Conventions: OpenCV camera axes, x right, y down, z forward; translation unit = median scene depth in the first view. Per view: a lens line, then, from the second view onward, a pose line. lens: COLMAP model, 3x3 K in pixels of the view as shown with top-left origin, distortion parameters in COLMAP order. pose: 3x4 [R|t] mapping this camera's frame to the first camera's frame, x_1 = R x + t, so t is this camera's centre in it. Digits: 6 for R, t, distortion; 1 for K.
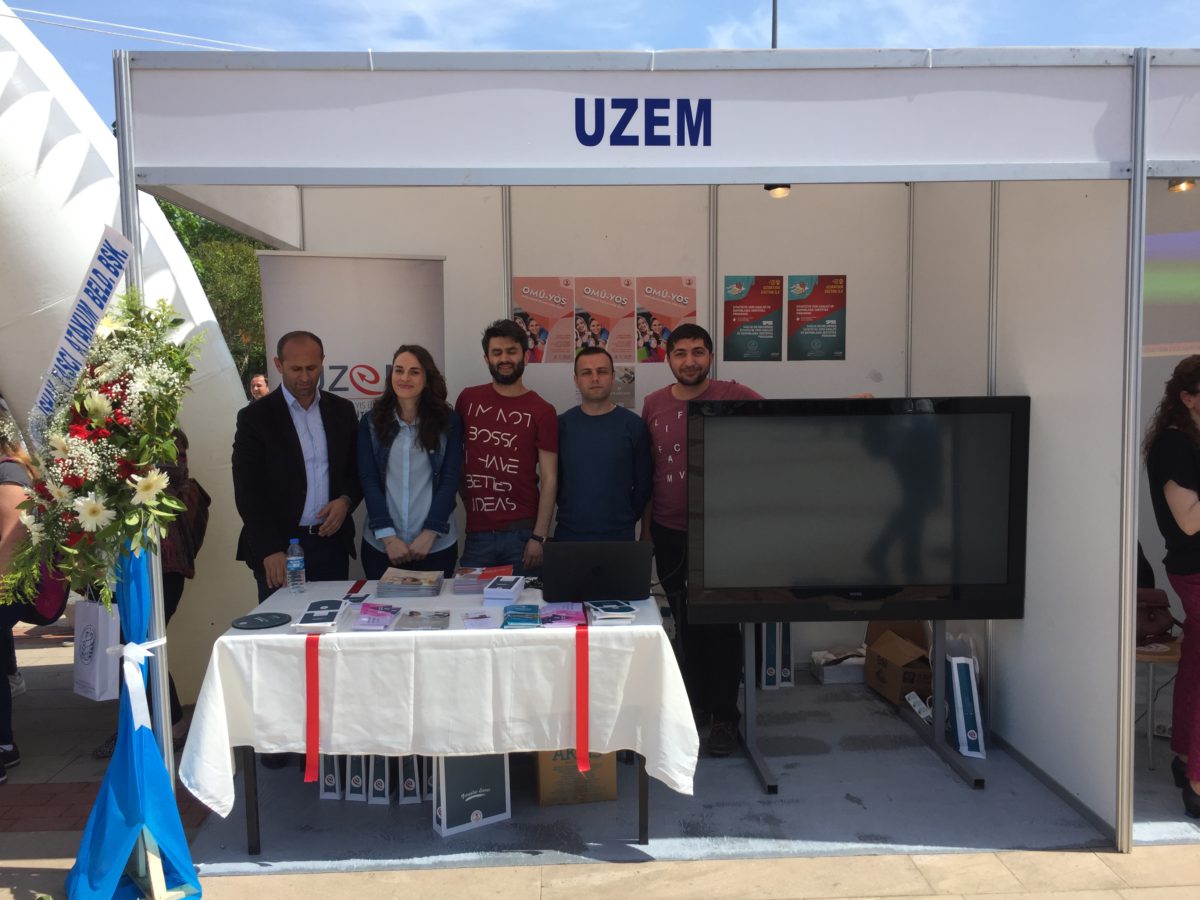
lens RADIAL K [[1033.3, 0, 622.0], [0, 1033.3, 445.3], [0, 0, 1]] dist [0.116219, -0.149900]
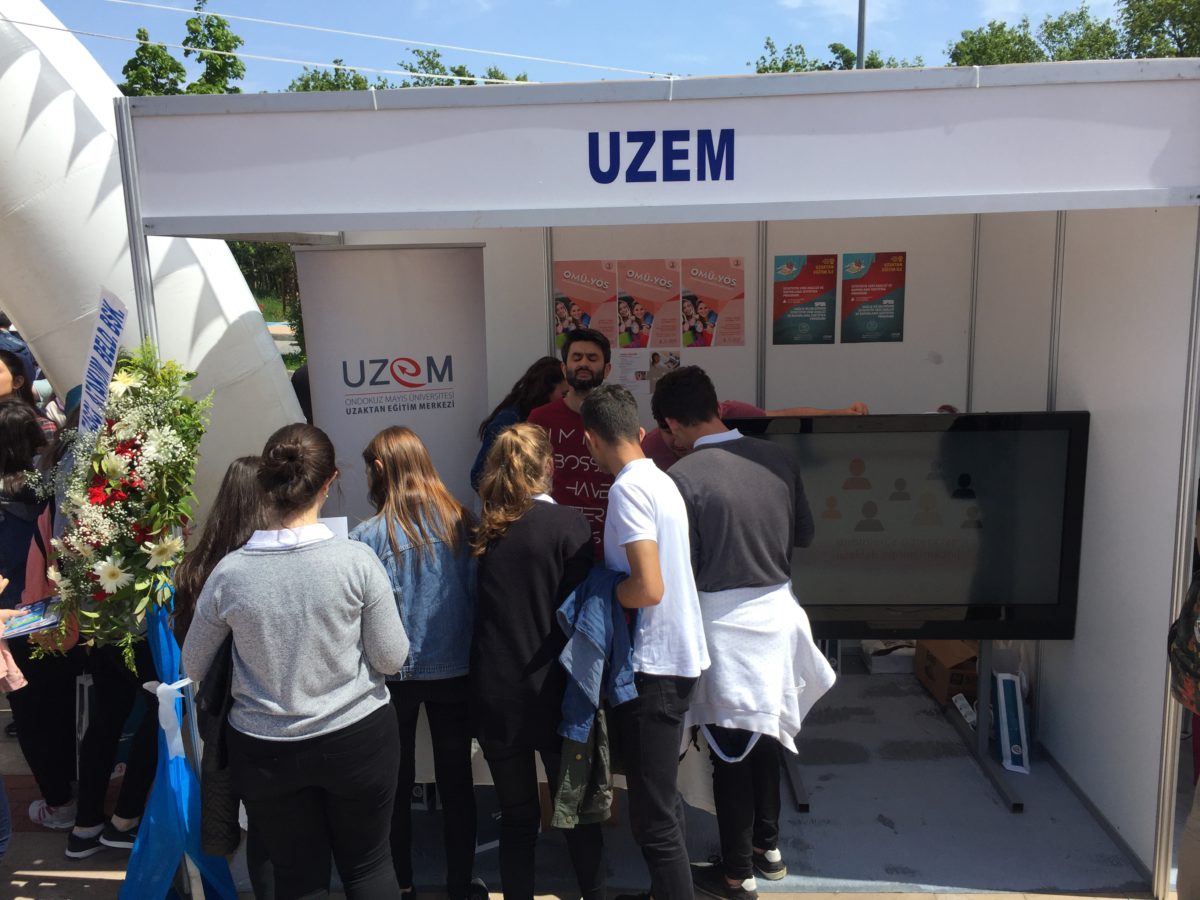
lens RADIAL K [[1033.3, 0, 622.0], [0, 1033.3, 445.3], [0, 0, 1]] dist [0.116219, -0.149900]
pose [[0.996559, 0.005835, -0.082684, 0.051673], [0.002789, 0.994594, 0.103802, -0.118911], [0.082843, -0.103675, 0.991155, 0.031718]]
